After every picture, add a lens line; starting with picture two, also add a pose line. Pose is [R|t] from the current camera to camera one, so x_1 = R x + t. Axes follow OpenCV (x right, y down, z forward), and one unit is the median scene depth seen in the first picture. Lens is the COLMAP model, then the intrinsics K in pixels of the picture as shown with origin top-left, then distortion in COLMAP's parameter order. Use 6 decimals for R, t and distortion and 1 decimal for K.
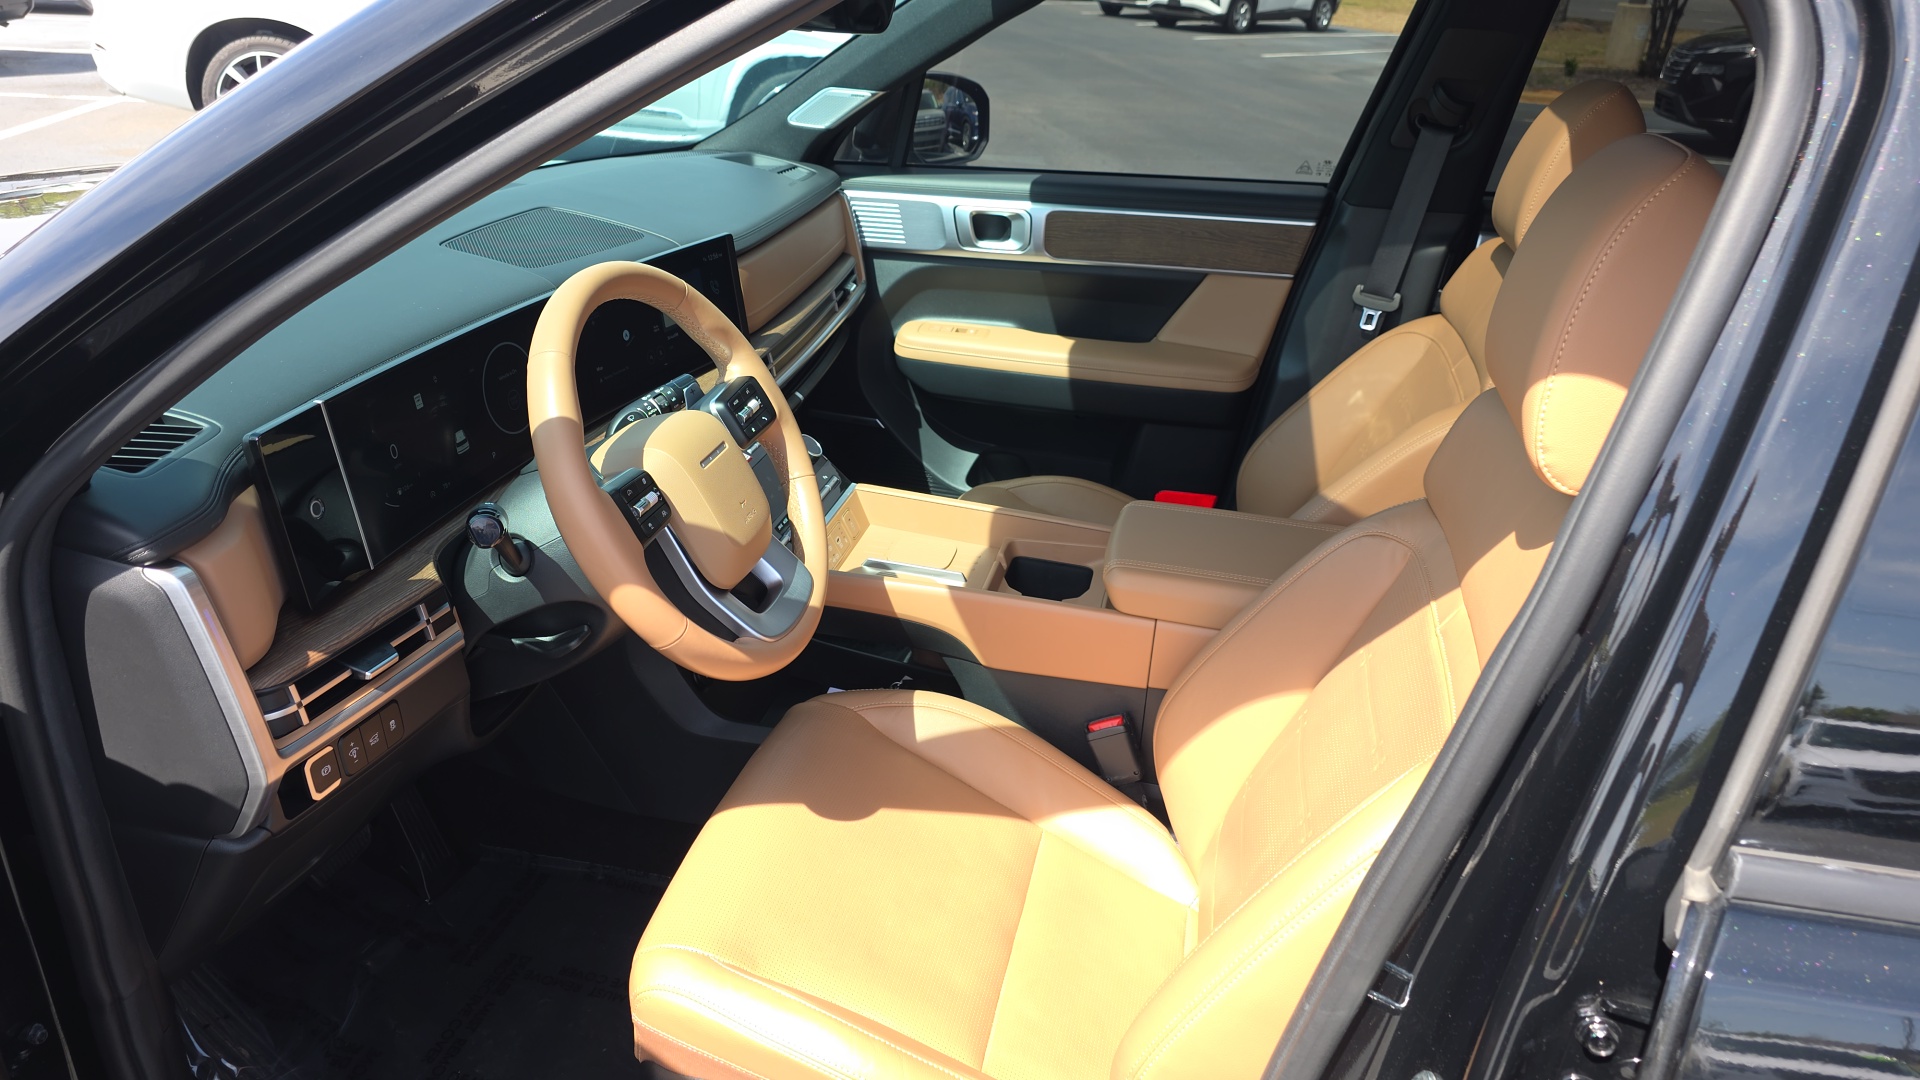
lens RADIAL K [[1288.9, 0, 936.7], [0, 1288.9, 535.2], [0, 0, 1]] dist [0.045233, -0.054083]
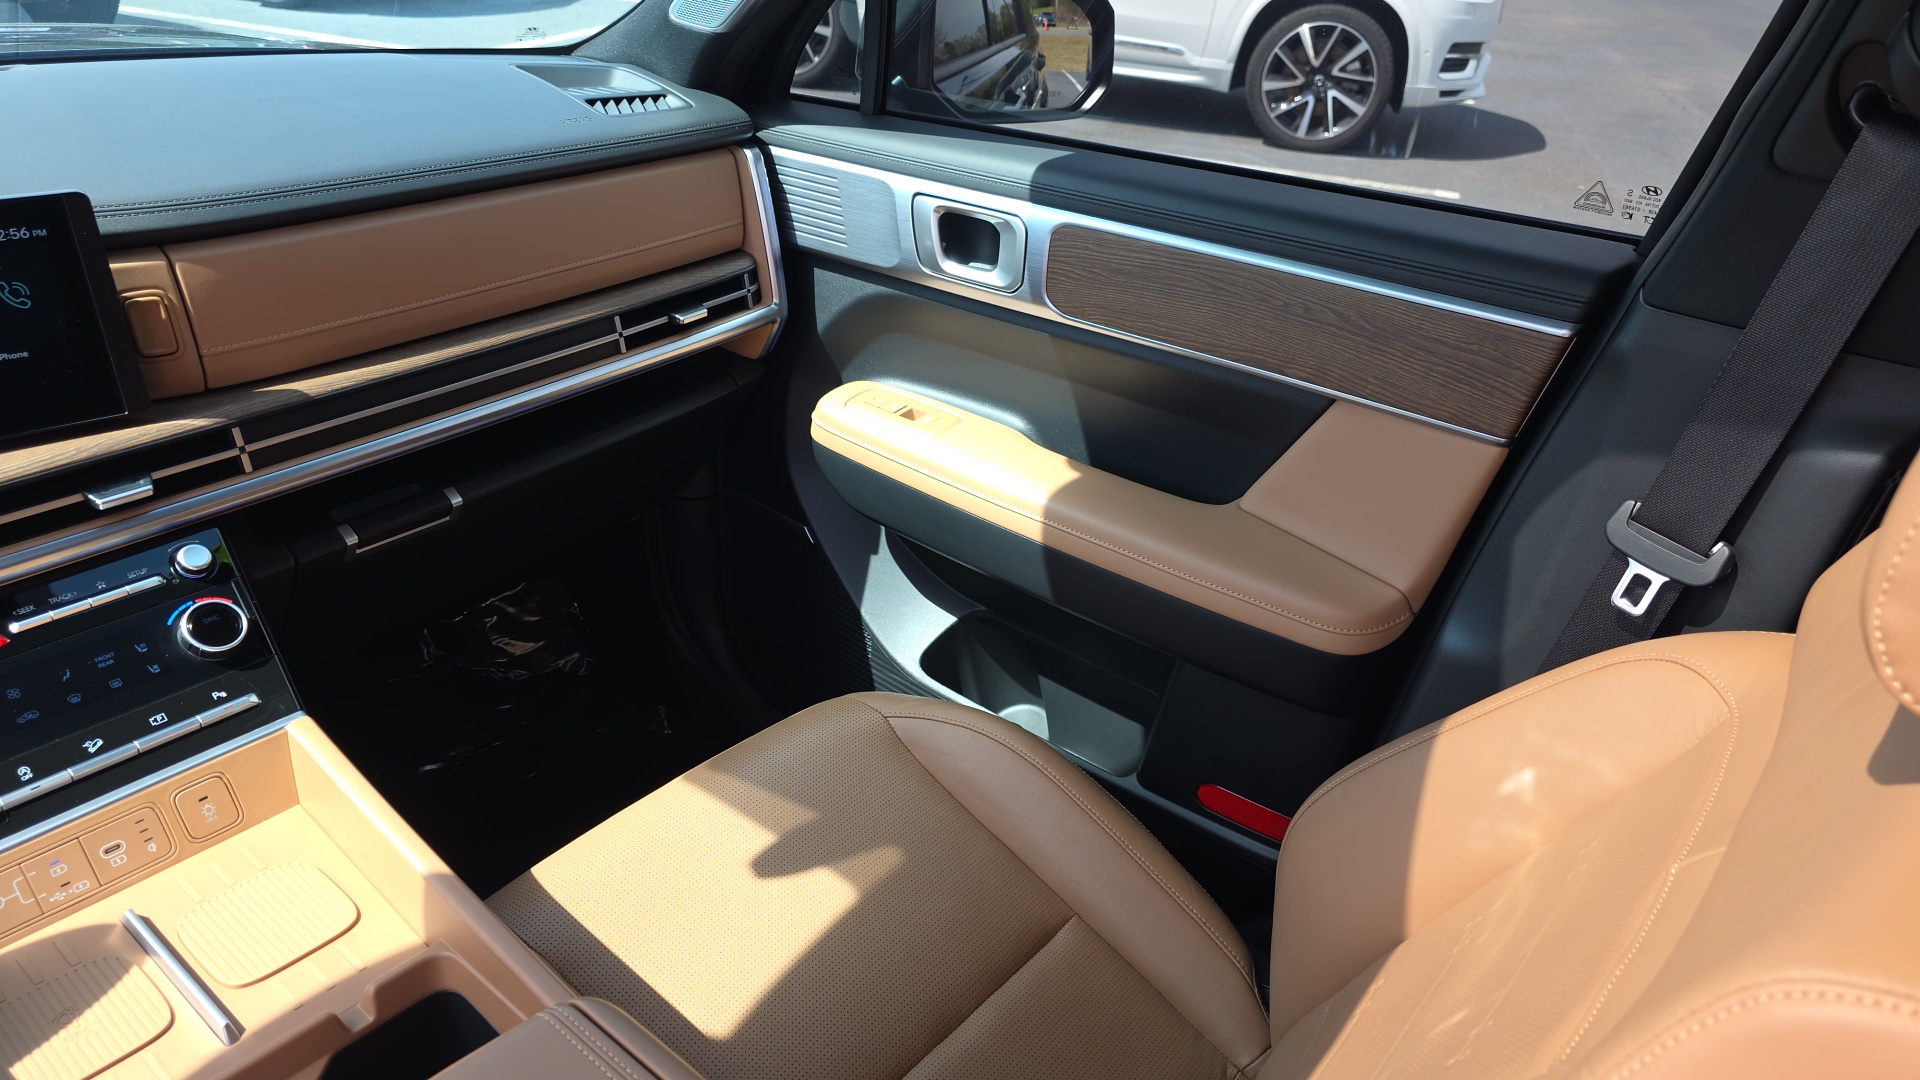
lens RADIAL K [[1325.1, 0, 943.2], [0, 1325.1, 561.2], [0, 0, 1]] dist [0.024573, -0.005361]
pose [[0.904994, 0.216135, -0.366430, 0.269366], [-0.198219, 0.976348, 0.086336, -0.156883], [0.376423, -0.005500, 0.926431, 0.495230]]
